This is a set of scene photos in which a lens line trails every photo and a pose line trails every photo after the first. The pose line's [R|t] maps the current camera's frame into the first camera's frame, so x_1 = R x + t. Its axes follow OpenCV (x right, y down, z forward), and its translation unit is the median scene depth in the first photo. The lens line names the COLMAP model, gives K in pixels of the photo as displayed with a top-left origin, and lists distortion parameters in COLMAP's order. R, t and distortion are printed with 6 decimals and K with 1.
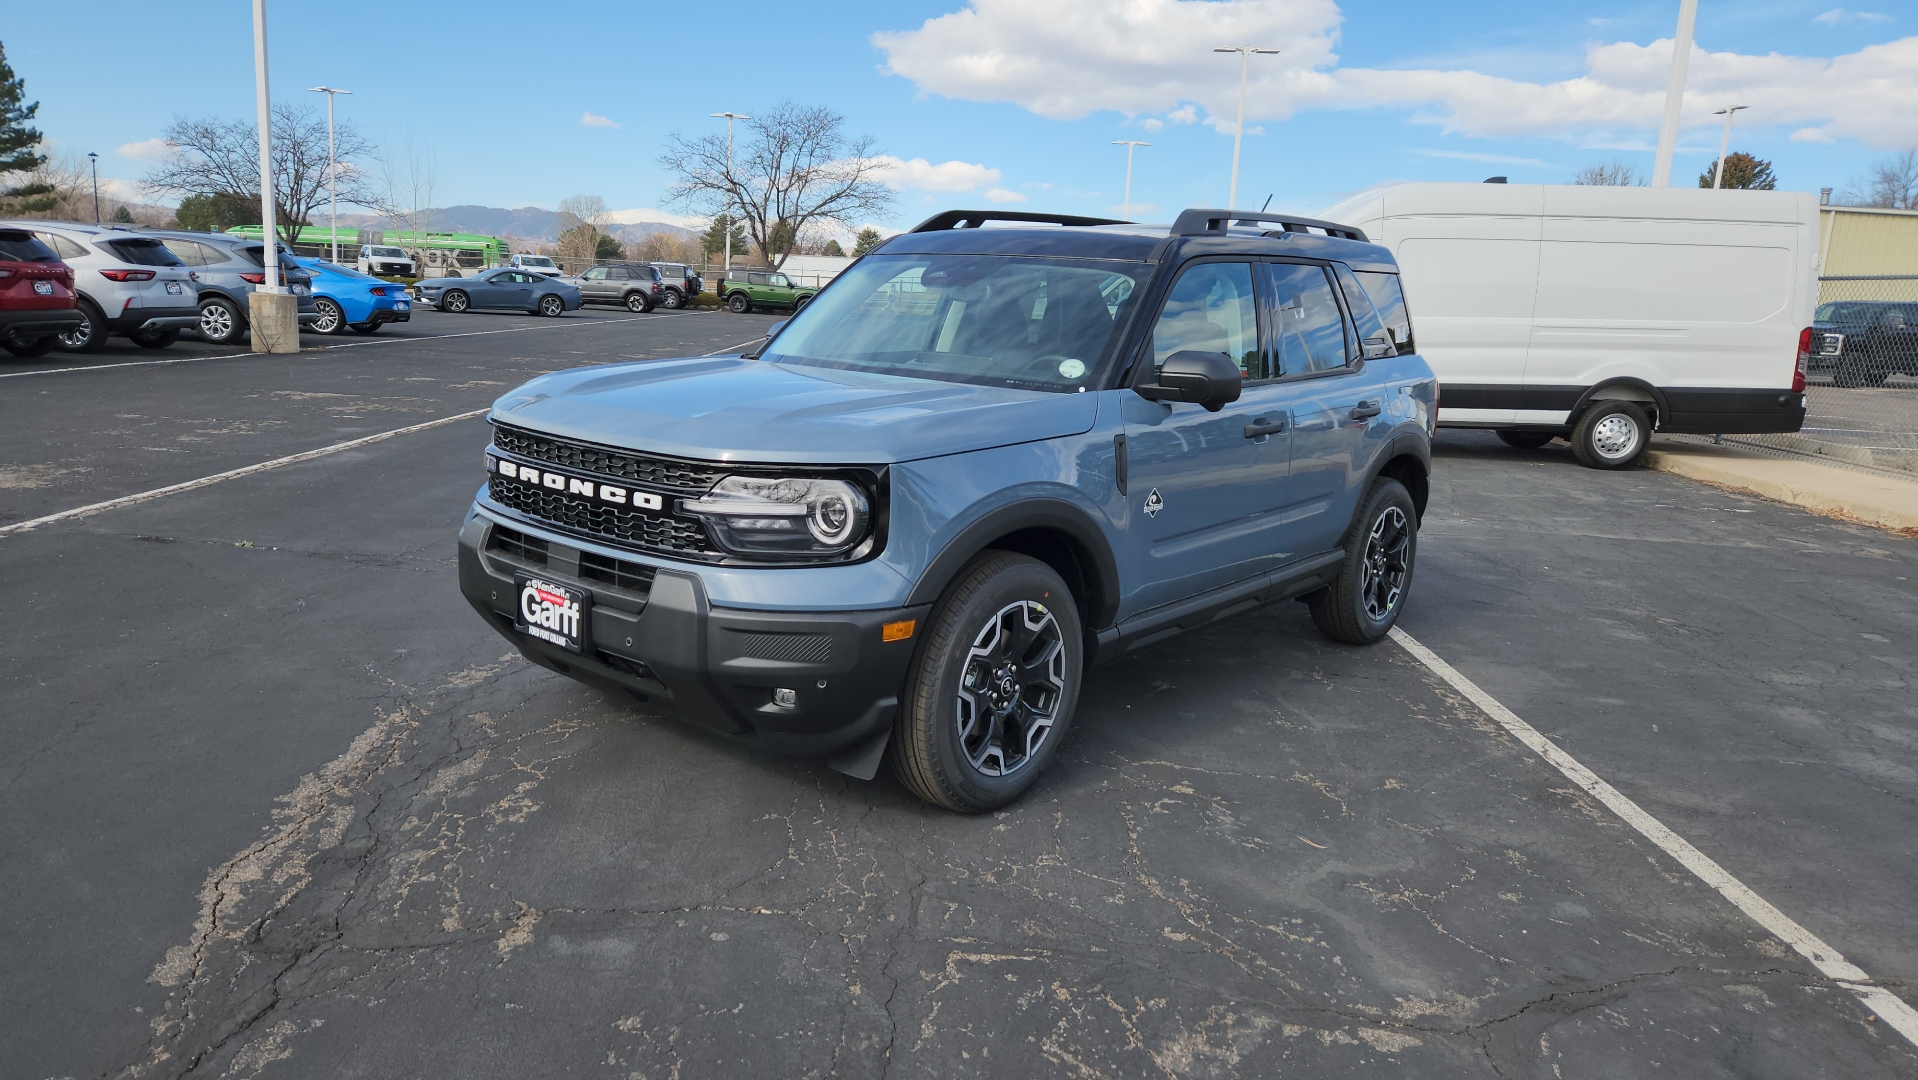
lens RADIAL K [[1279.7, 0, 936.4], [0, 1279.7, 544.6], [0, 0, 1]] dist [0.073323, -0.058188]
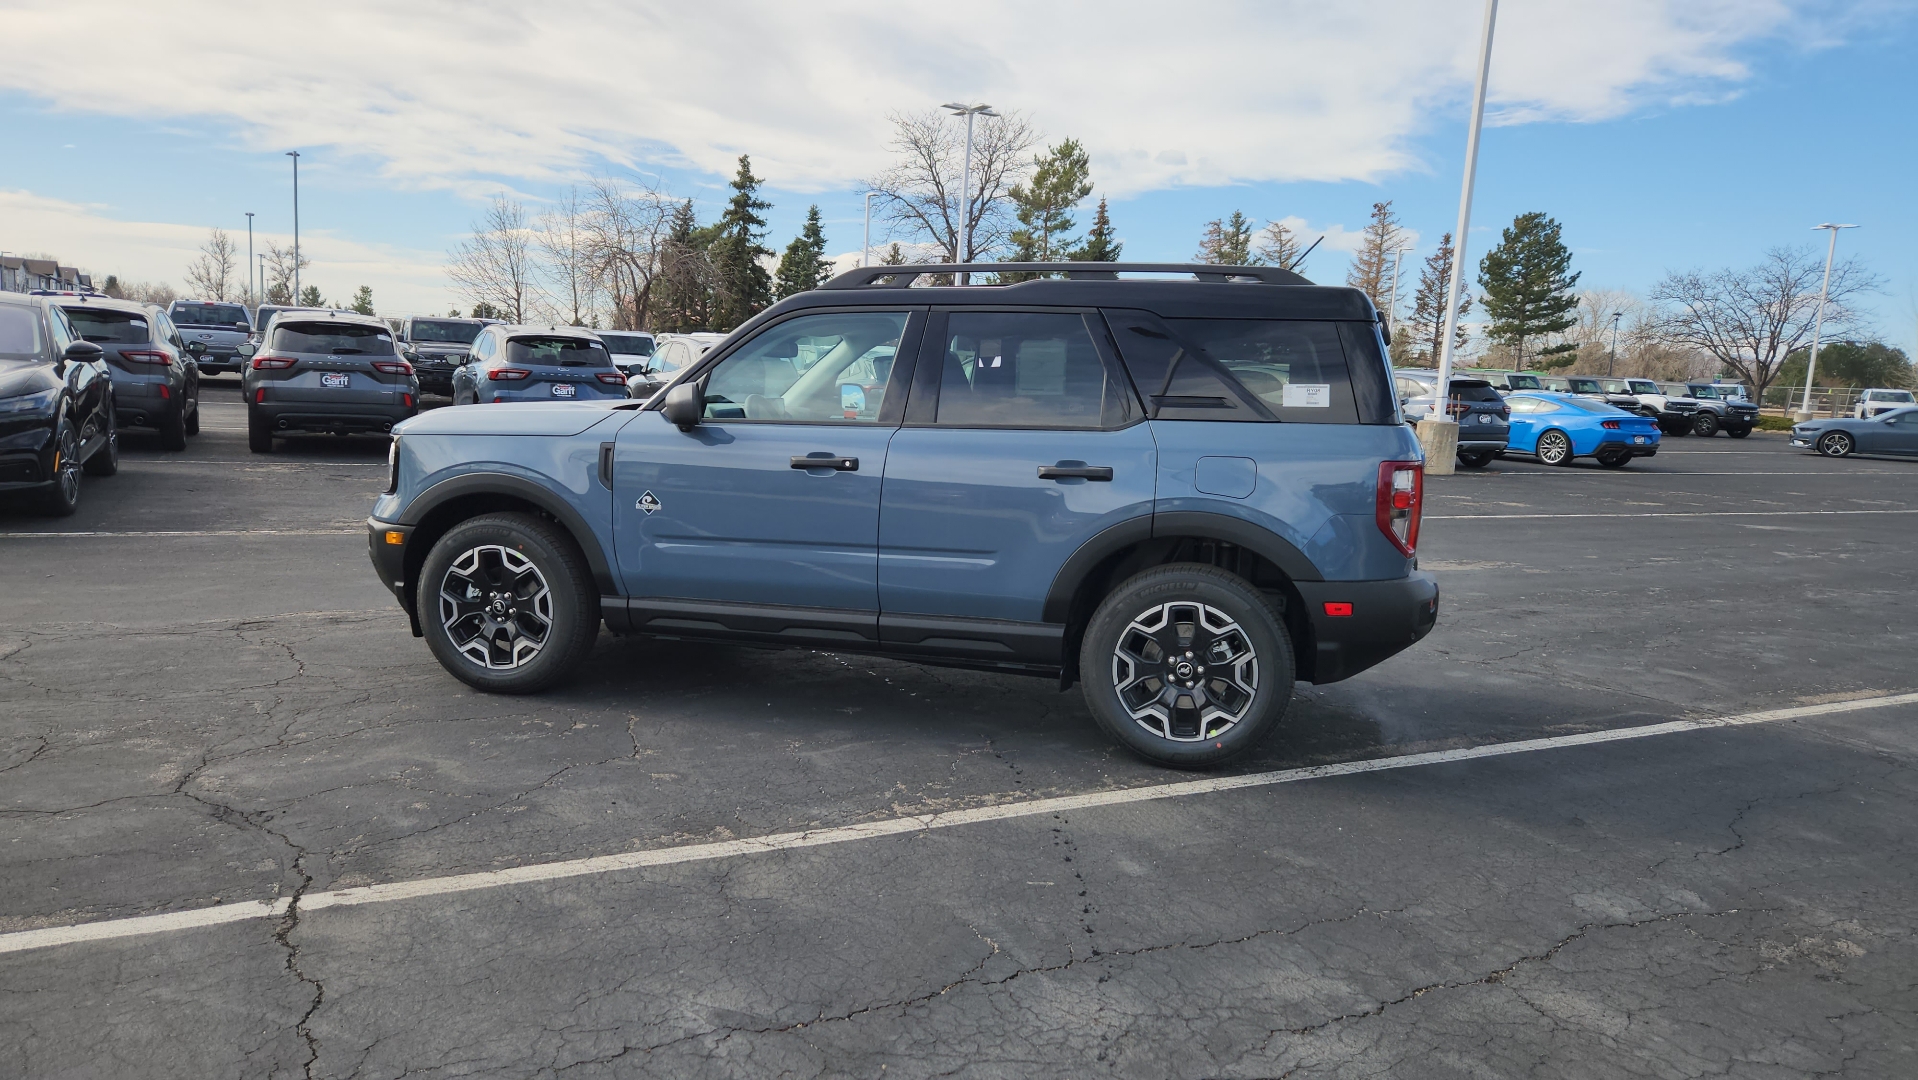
lens RADIAL K [[1279.7, 0, 928.4], [0, 1279.7, 544.5], [0, 0, 1]] dist [0.073323, -0.058188]
pose [[0.448066, 0.092004, -0.889254, 1.379178], [-0.194333, 0.980929, 0.003571, -0.049178], [0.872624, 0.171211, 0.457400, 0.671768]]
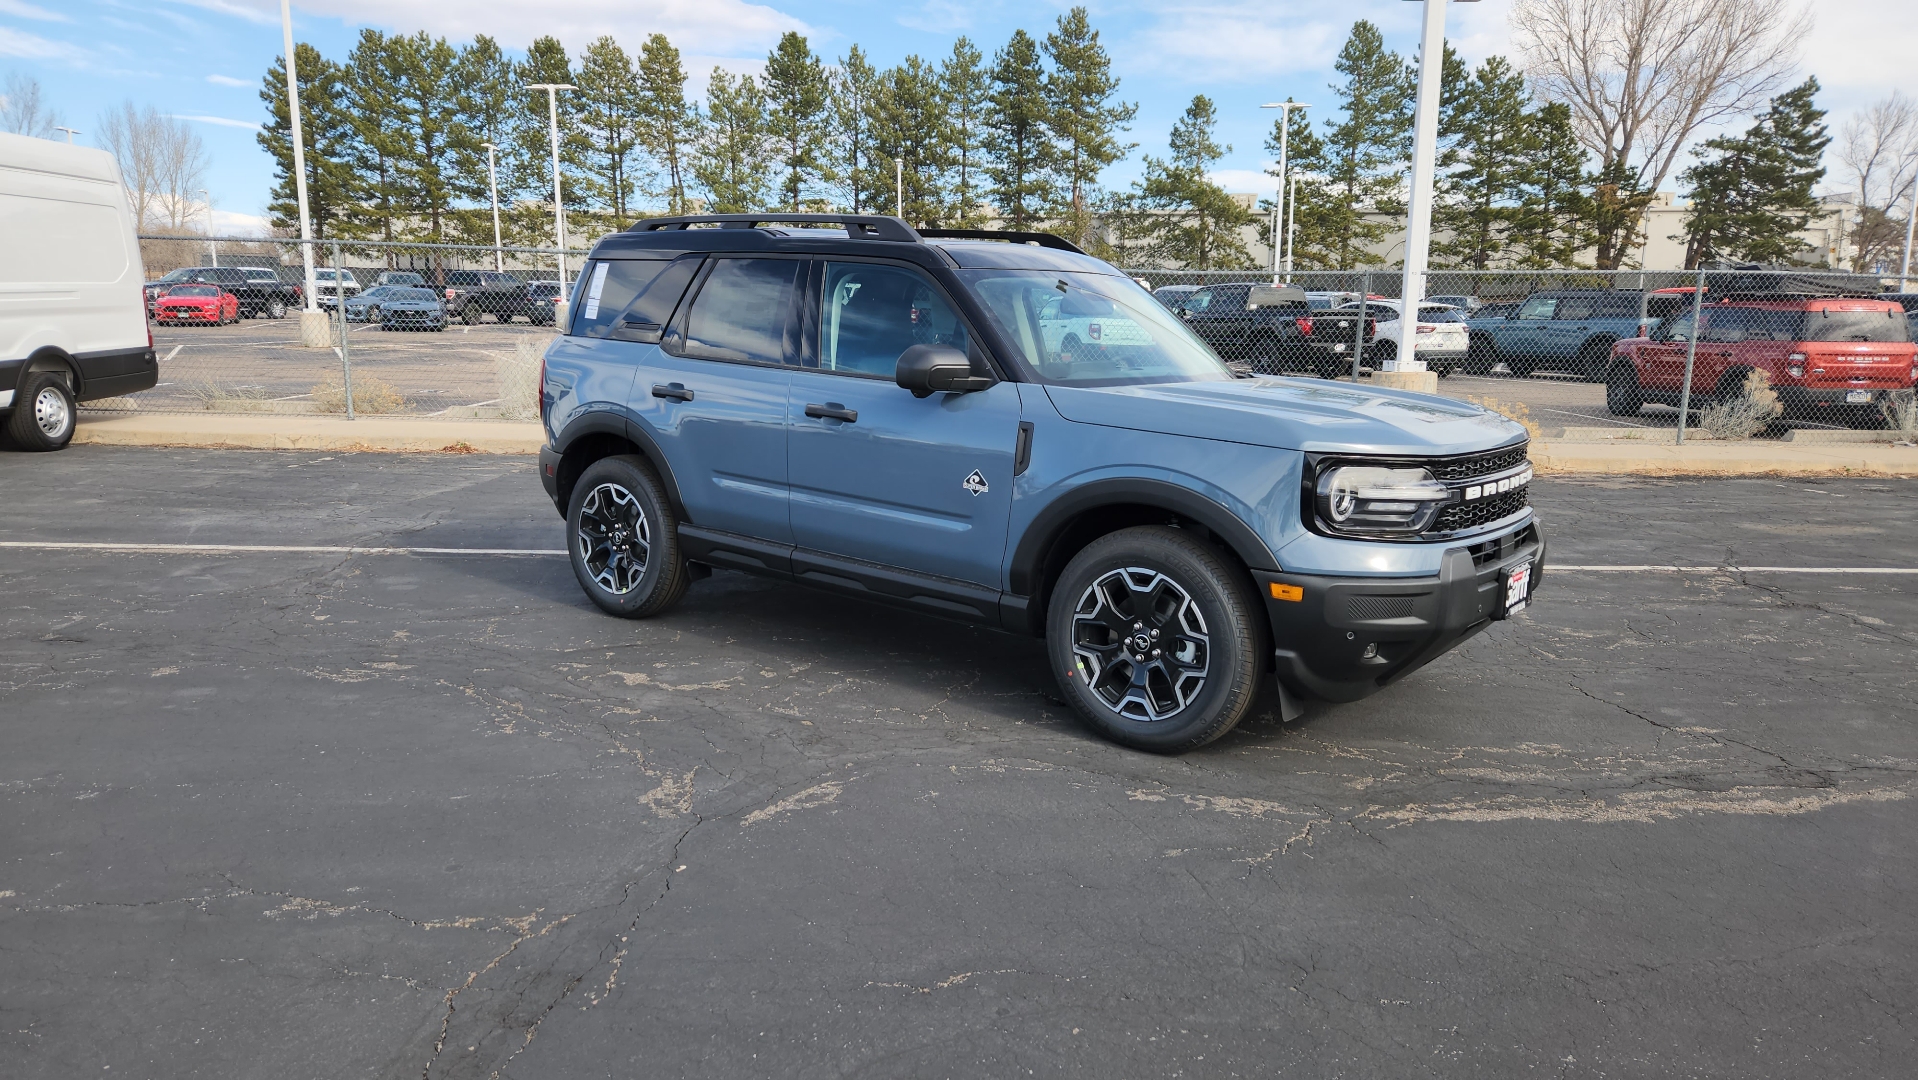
lens RADIAL K [[1276.3, 0, 934.2], [0, 1276.3, 545.8], [0, 0, 1]] dist [0.072488, -0.057350]
pose [[-0.032910, -0.228226, 0.973052, -1.268370], [0.171666, 0.957820, 0.230460, -0.315483], [-0.984605, 0.174624, 0.007656, 1.319947]]
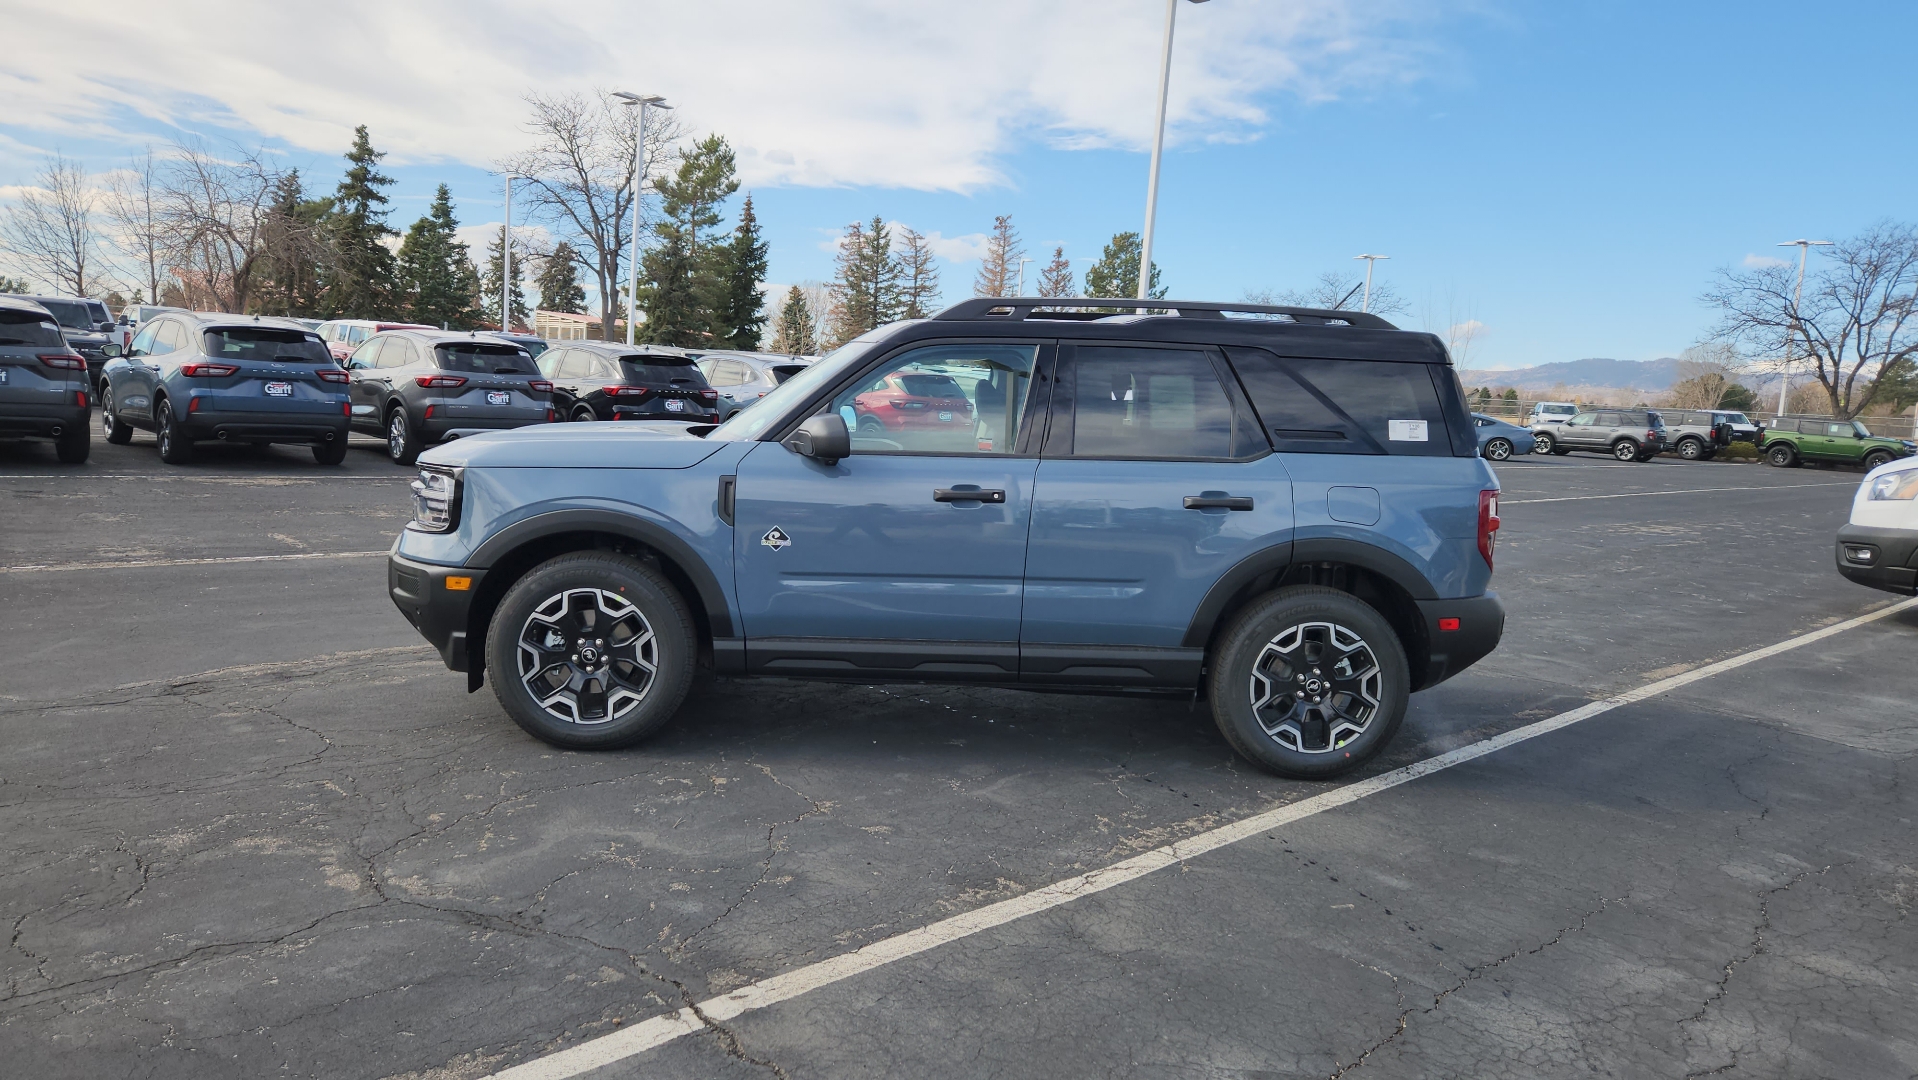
lens RADIAL K [[1279.7, 0, 929.3], [0, 1279.7, 516.0], [0, 0, 1]] dist [0.073323, -0.058188]
pose [[0.691026, 0.066609, -0.719755, 1.097128], [-0.164436, 0.984123, -0.066798, 0.002234], [0.703878, 0.164513, 0.691007, 0.285275]]
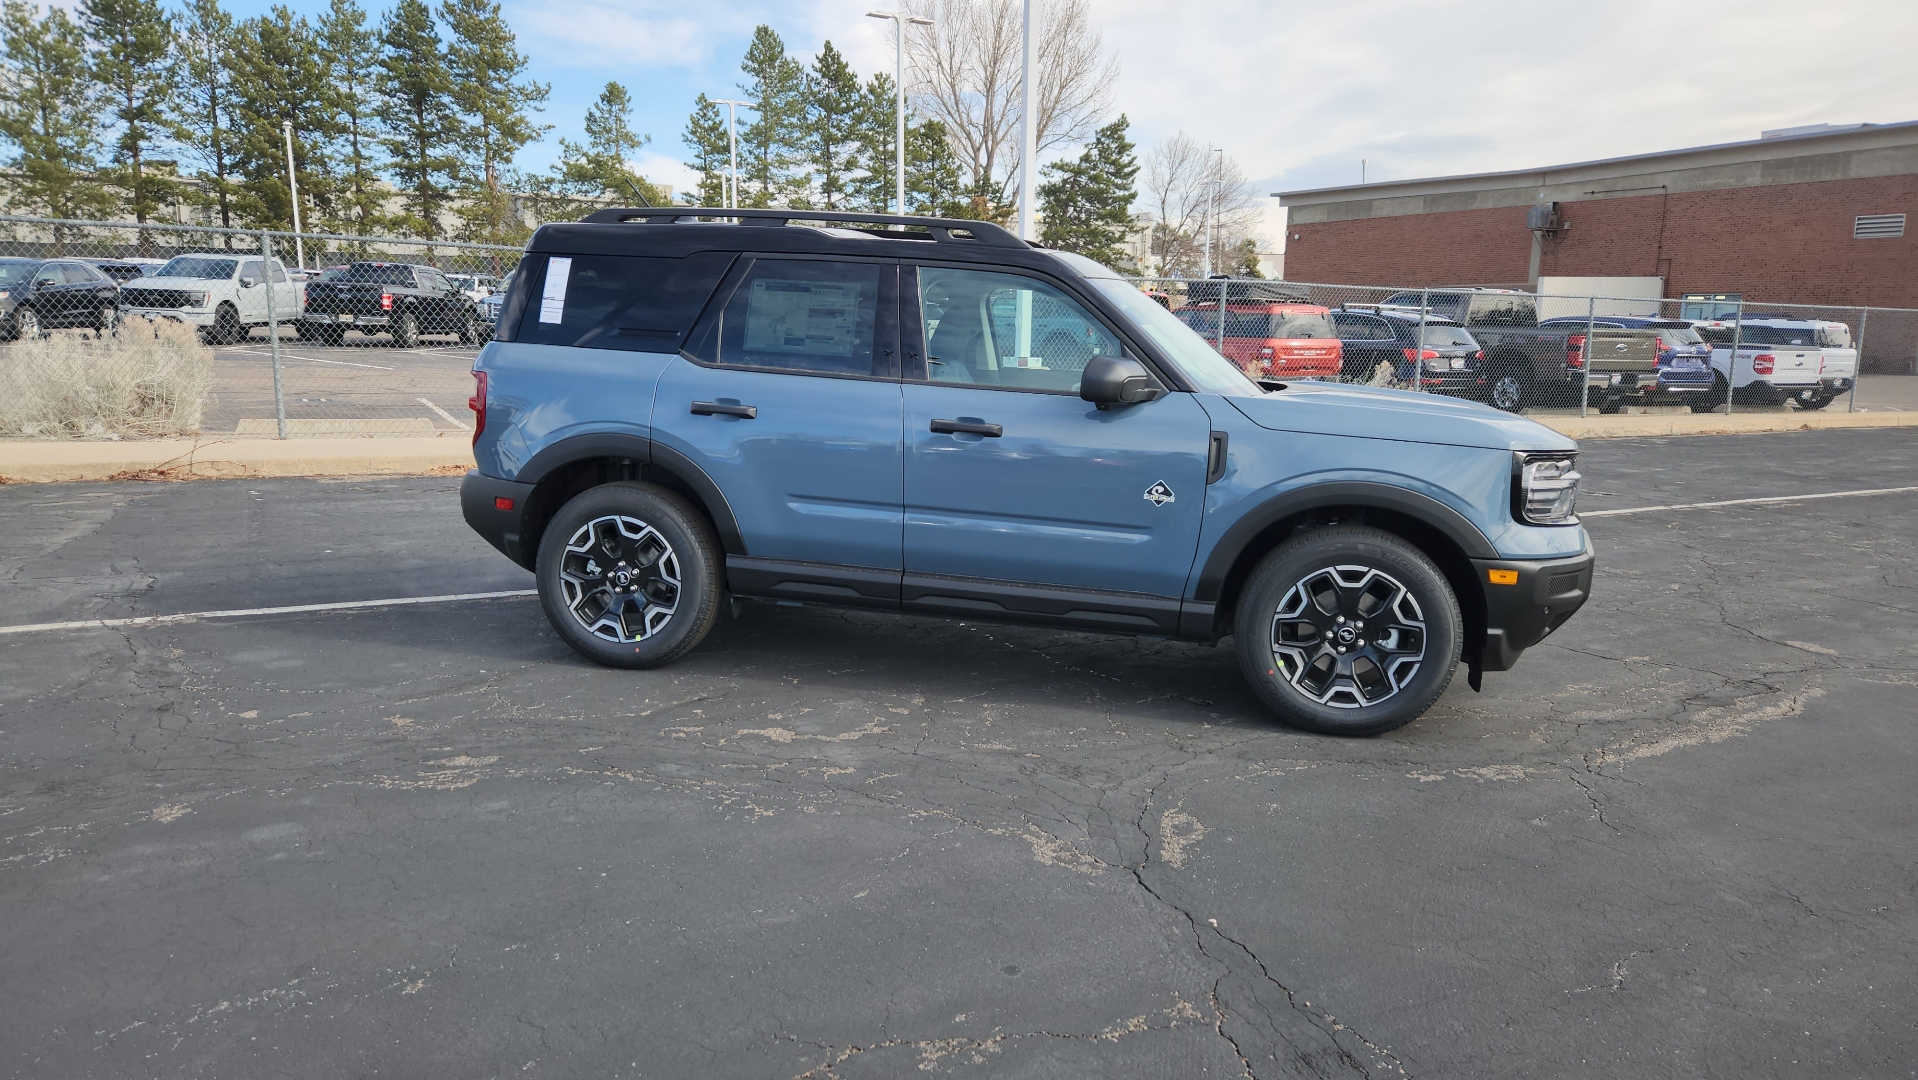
lens RADIAL K [[1276.3, 0, 933.7], [0, 1276.3, 539.9], [0, 0, 1]] dist [0.072488, -0.057350]
pose [[-0.467713, -0.213205, 0.857781, -1.050830], [0.120114, 0.946138, 0.300659, -0.425395], [-0.875681, 0.243653, -0.416912, 1.926454]]
